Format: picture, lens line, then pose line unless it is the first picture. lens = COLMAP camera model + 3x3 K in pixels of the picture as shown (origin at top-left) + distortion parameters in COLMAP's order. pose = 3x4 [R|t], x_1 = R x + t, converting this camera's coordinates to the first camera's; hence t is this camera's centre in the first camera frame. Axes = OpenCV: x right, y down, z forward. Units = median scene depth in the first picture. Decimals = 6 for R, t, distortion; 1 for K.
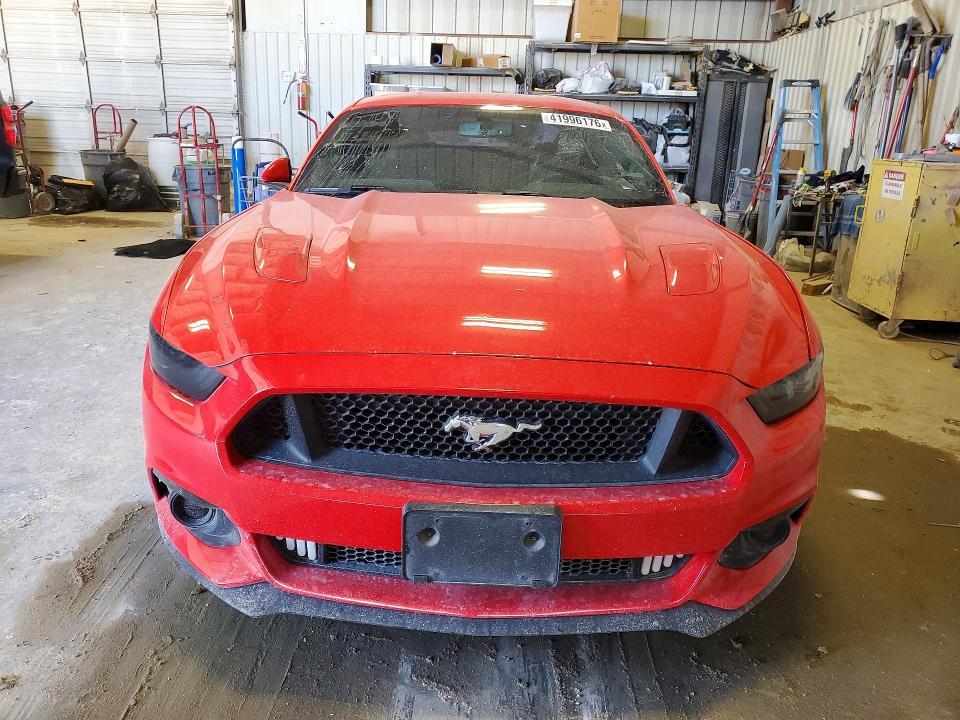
lens RADIAL K [[758.0, 0, 466.9], [0, 758.0, 357.1], [0, 0, 1]] dist [0.009299, 0.009986]
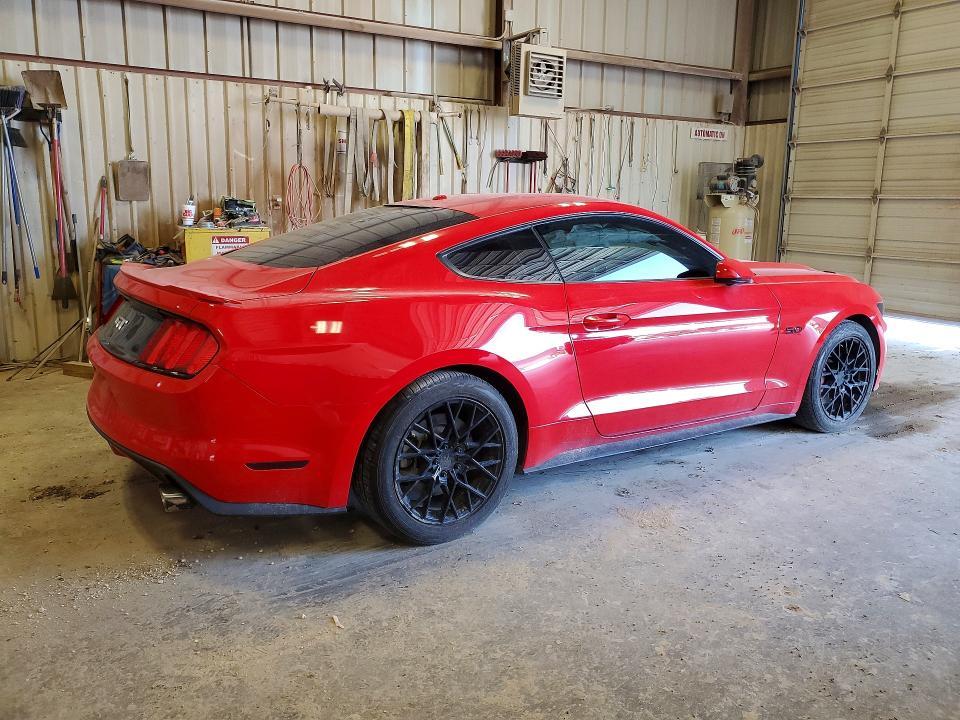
lens RADIAL K [[758.0, 0, 466.9], [0, 758.0, 357.1], [0, 0, 1]] dist [0.009299, 0.009986]
pose [[-0.591552, -0.197688, 0.781656, -0.354901], [0.211022, 0.897719, 0.386742, -0.244513], [-0.778162, 0.393725, -0.489331, 0.726500]]
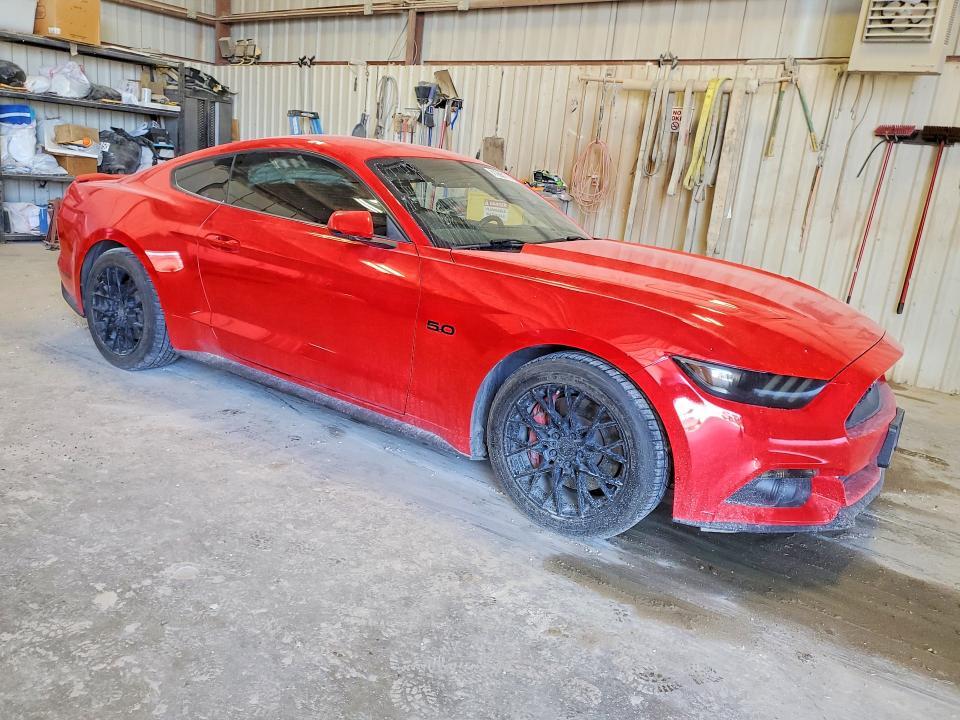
lens RADIAL K [[758.0, 0, 466.9], [0, 758.0, 357.1], [0, 0, 1]] dist [0.009299, 0.009986]
pose [[0.541333, -0.187524, 0.819630, -0.379944], [0.179424, 0.978122, 0.105283, -0.060983], [-0.821442, 0.090068, 0.563135, 0.144445]]
